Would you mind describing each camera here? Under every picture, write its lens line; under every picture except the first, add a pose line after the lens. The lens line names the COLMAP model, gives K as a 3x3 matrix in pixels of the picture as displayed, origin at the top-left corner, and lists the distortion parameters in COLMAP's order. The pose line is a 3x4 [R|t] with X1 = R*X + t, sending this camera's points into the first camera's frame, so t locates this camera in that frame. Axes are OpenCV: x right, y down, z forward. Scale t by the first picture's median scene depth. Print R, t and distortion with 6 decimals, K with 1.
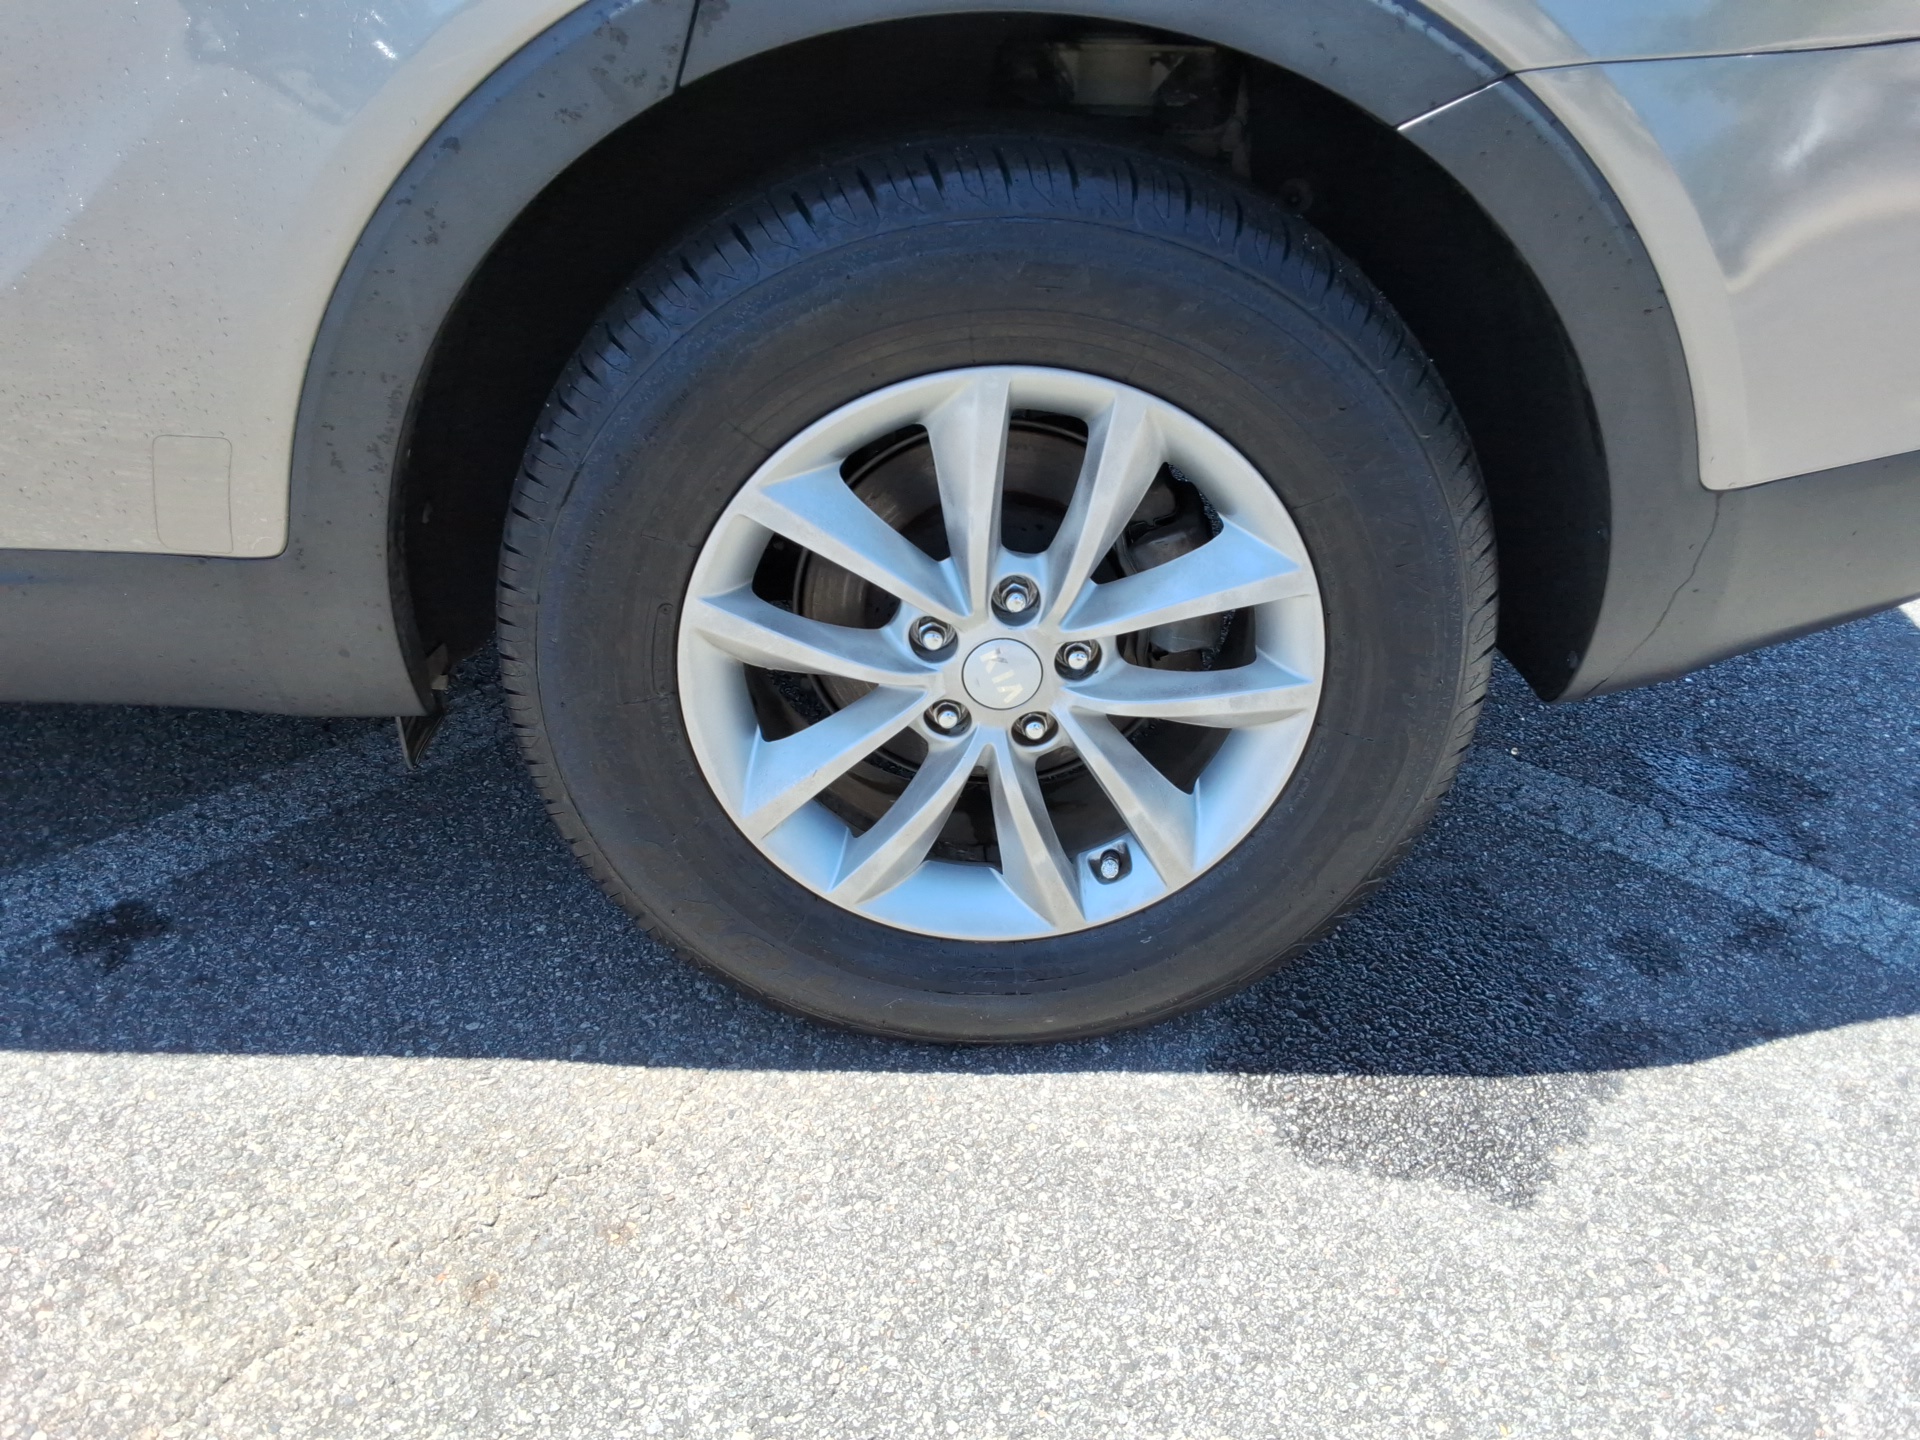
lens RADIAL K [[1549.4, 0, 903.5], [0, 1549.4, 731.1], [0, 0, 1]] dist [0.091865, -0.136896]
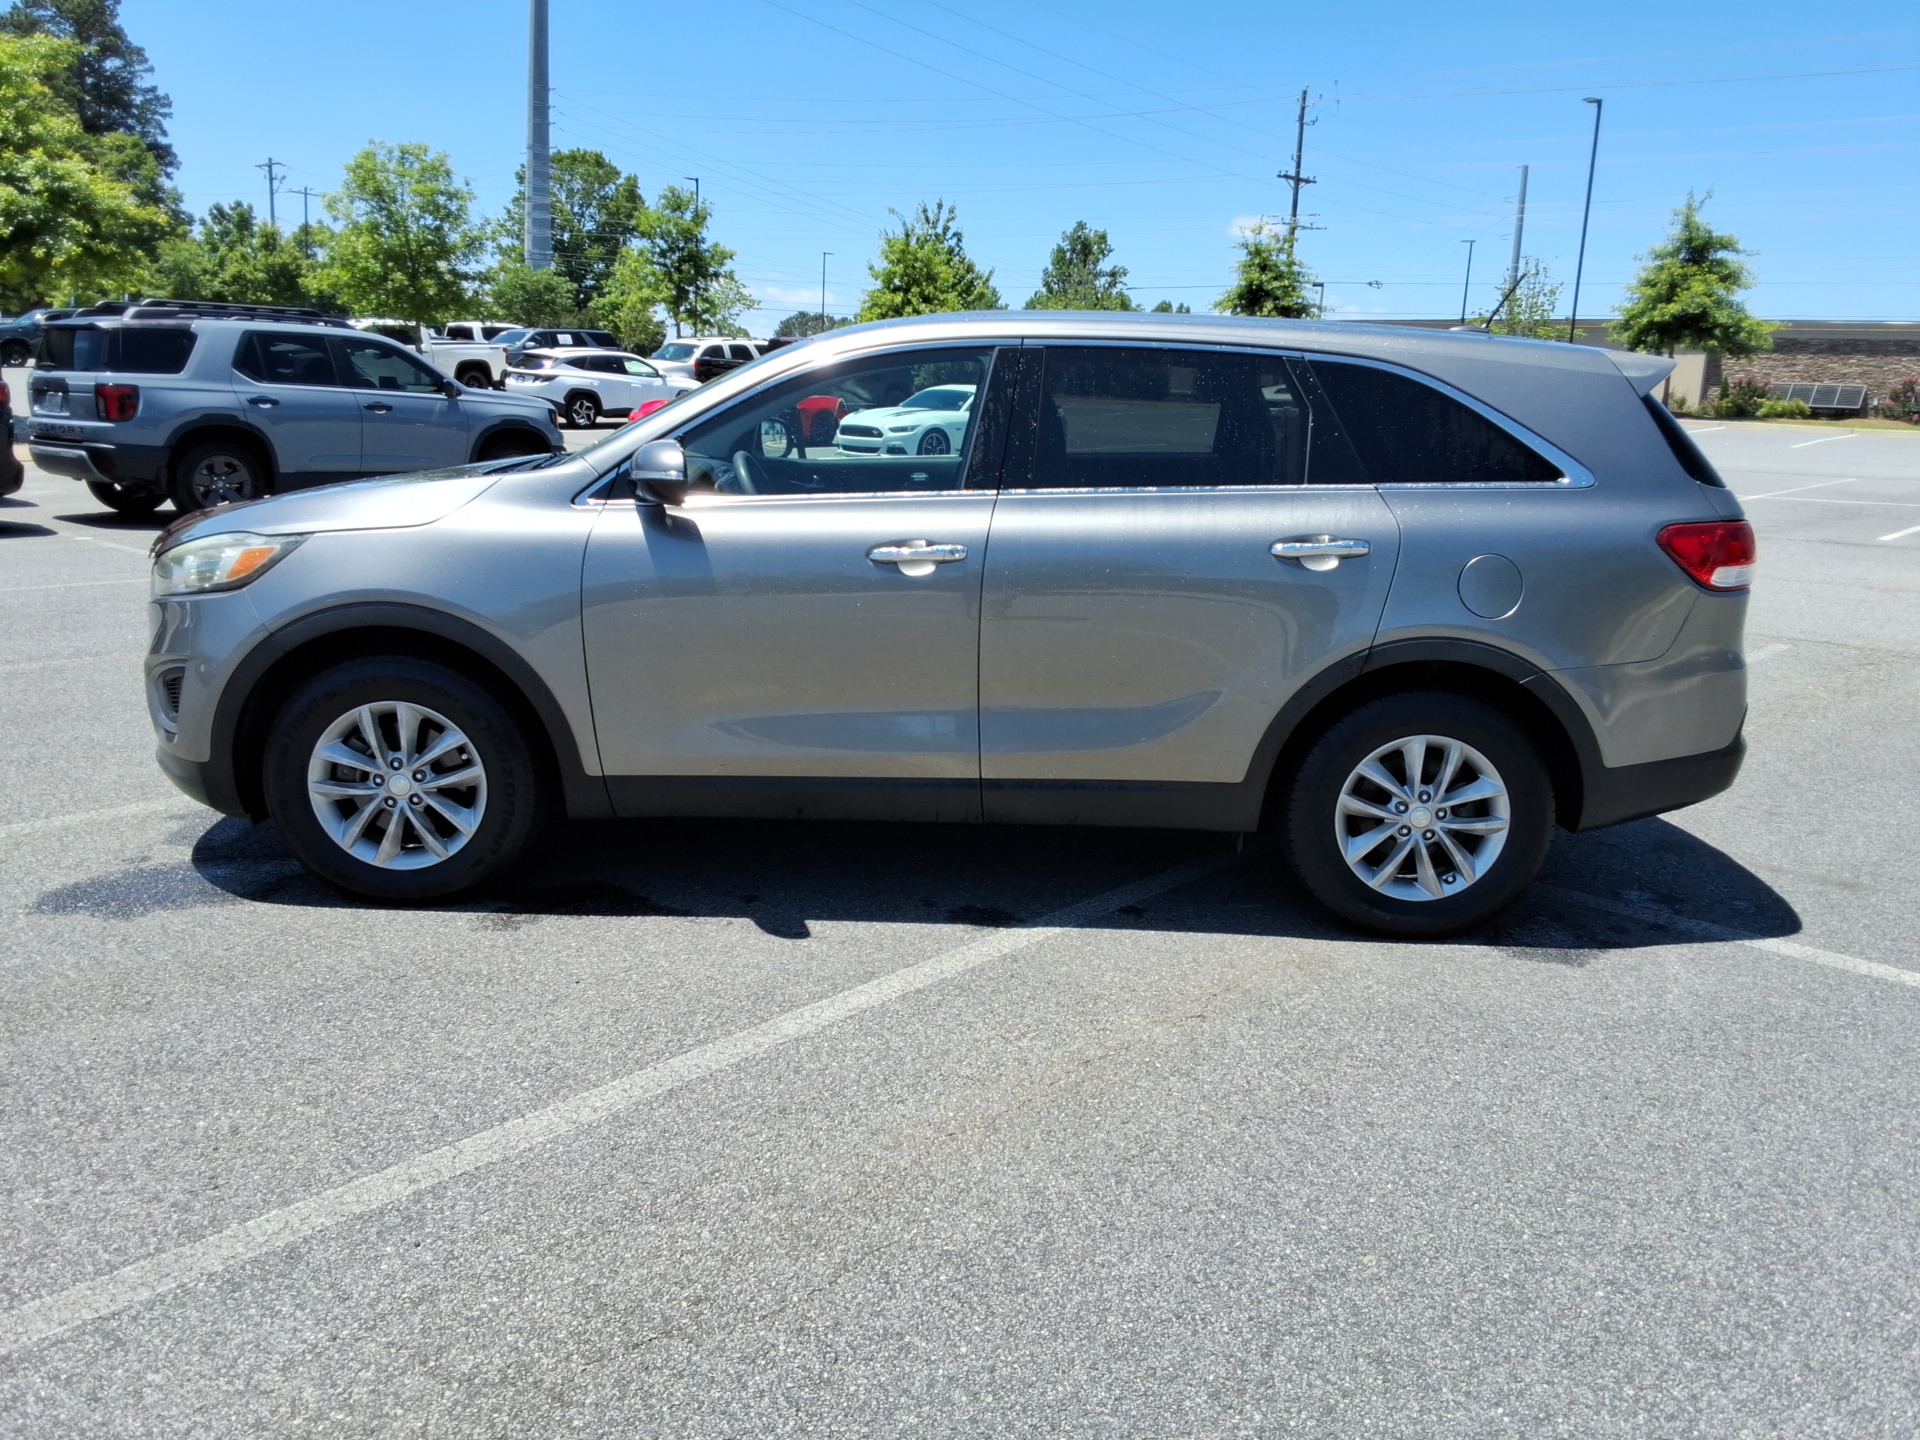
lens RADIAL K [[1549.4, 0, 927.5], [0, 1549.4, 738.8], [0, 0, 1]] dist [0.091865, -0.136896]
pose [[0.999644, 0.003084, -0.026507, -0.997389], [-0.010666, 0.956682, -0.290938, 0.865429], [0.024461, 0.291117, 0.956375, -2.598619]]
